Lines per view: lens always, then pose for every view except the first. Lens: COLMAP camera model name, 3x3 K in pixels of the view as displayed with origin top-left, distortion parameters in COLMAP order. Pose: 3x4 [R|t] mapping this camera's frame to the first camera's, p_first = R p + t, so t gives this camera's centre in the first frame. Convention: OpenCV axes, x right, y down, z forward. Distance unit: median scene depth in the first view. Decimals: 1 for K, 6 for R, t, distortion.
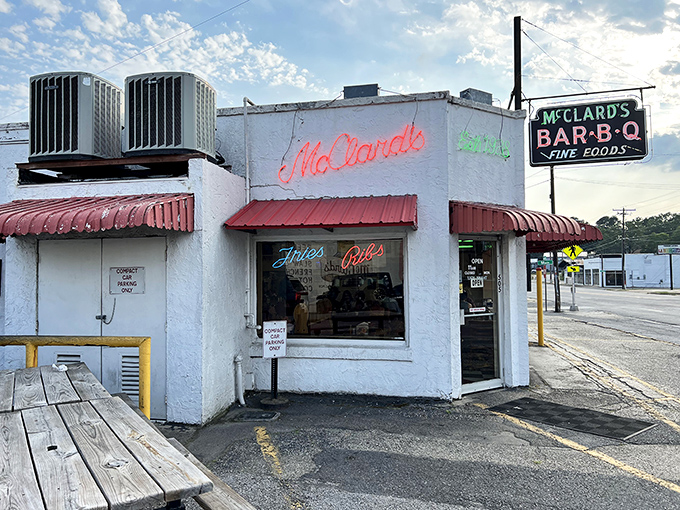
lens RADIAL K [[353.2, 0, 339.2], [0, 353.2, 256.3], [0, 0, 1]] dist [0.018993, -0.005853]
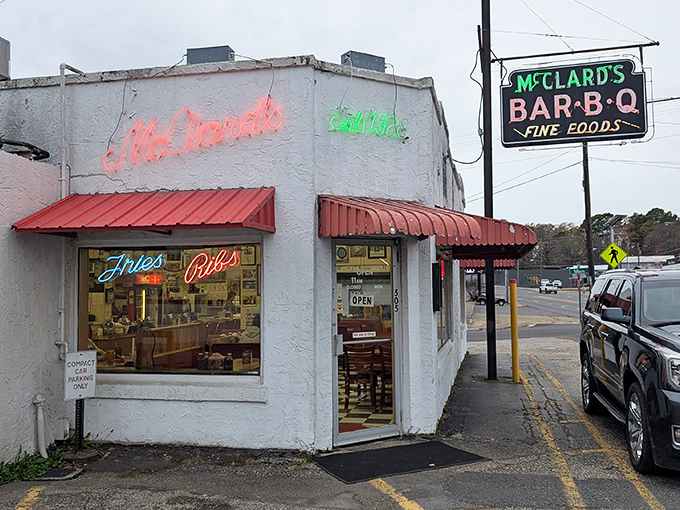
lens RADIAL K [[477.3, 0, 341.3], [0, 477.3, 255.7], [0, 0, 1]] dist [0.012701, -0.009753]
pose [[0.999992, -0.002467, -0.003227, 0.351017], [0.002417, 0.999879, -0.015365, -0.007162], [0.003265, 0.015357, 0.999877, -0.044744]]
